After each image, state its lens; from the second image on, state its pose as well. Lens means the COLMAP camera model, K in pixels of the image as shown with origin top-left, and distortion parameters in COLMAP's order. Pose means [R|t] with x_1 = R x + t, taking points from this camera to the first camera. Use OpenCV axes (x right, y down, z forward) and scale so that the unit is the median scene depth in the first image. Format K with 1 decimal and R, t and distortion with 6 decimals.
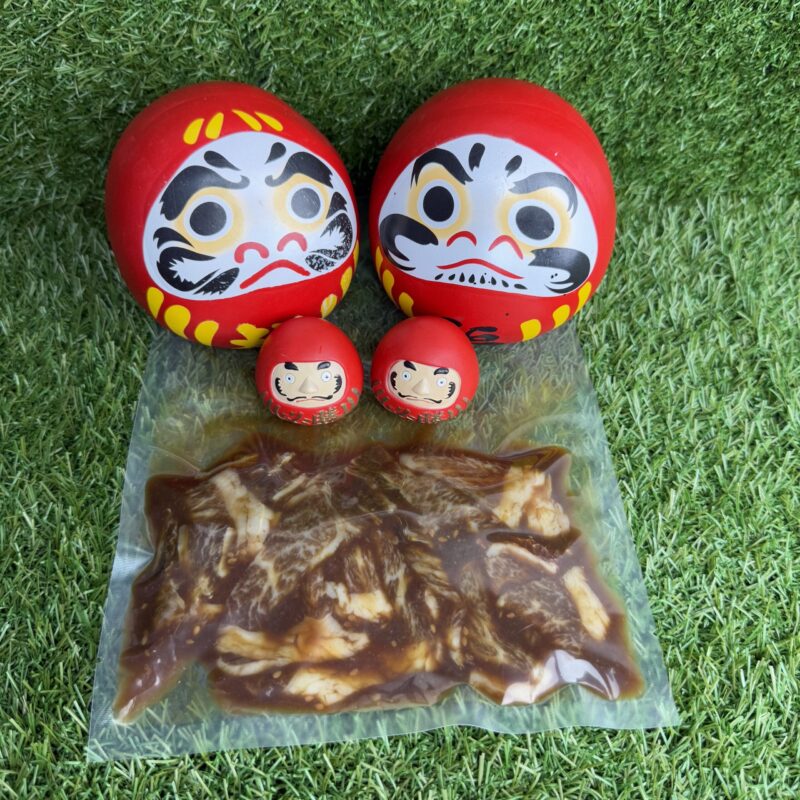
lens RADIAL K [[765.4, 0, 404.3], [0, 765.4, 402.3], [0, 0, 1]] dist [0.015390, -0.039673]
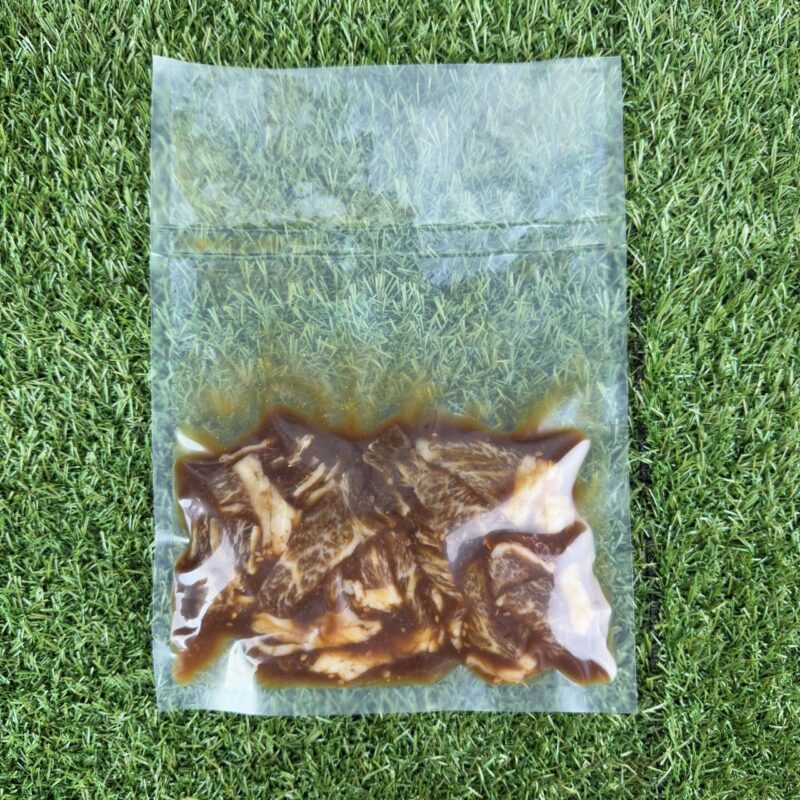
lens RADIAL K [[765.4, 0, 404.3], [0, 765.4, 402.3], [0, 0, 1]] dist [0.015390, -0.039673]
pose [[0.998093, 0.046216, -0.040931, 0.019130], [-0.018689, 0.858088, 0.513162, -0.557391], [0.058838, -0.511418, 0.857315, 0.175318]]
